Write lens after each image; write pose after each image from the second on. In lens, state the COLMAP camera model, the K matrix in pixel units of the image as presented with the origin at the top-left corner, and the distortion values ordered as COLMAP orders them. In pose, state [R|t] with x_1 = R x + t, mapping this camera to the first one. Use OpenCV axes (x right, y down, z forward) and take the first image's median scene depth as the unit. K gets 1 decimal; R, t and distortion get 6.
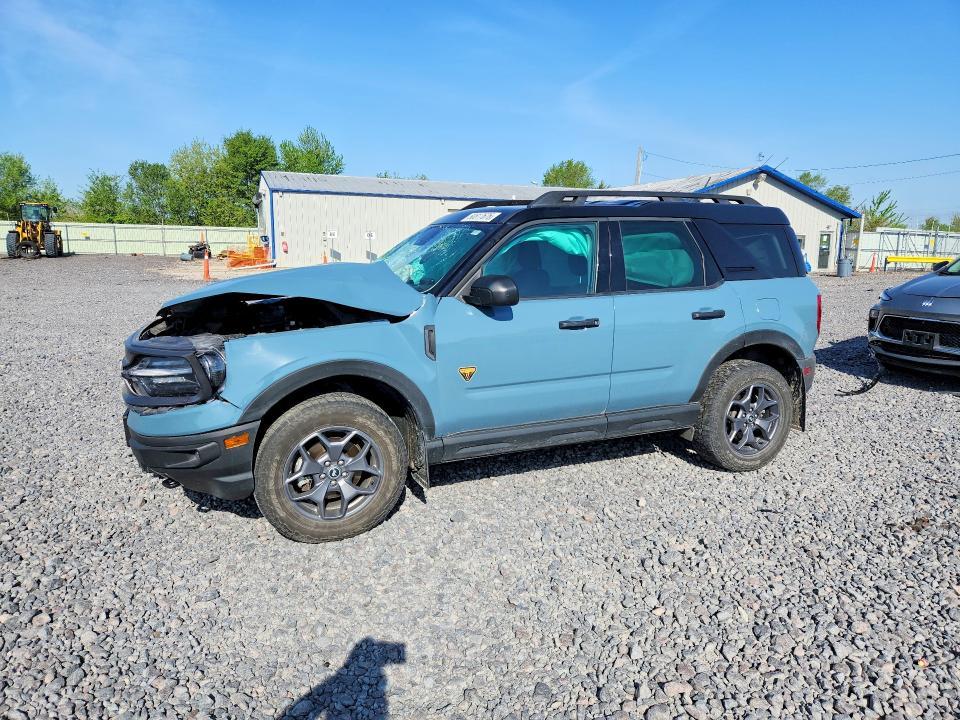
lens RADIAL K [[673.3, 0, 480.0], [0, 673.3, 360.0], [0, 0, 1]] dist [0.077754, -0.067390]
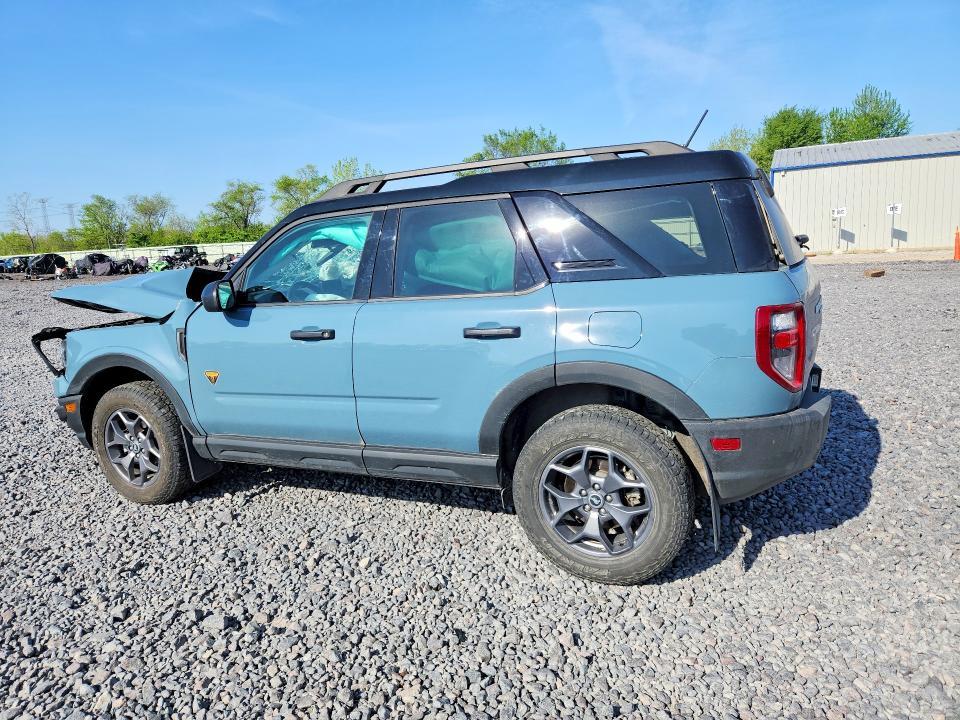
lens RADIAL K [[673.3, 0, 480.0], [0, 673.3, 360.0], [0, 0, 1]] dist [0.077754, -0.067390]
pose [[0.643863, 0.084706, -0.760437, 0.815753], [-0.069957, 0.996207, 0.051736, -0.069863], [0.761936, 0.019887, 0.647347, 0.517571]]
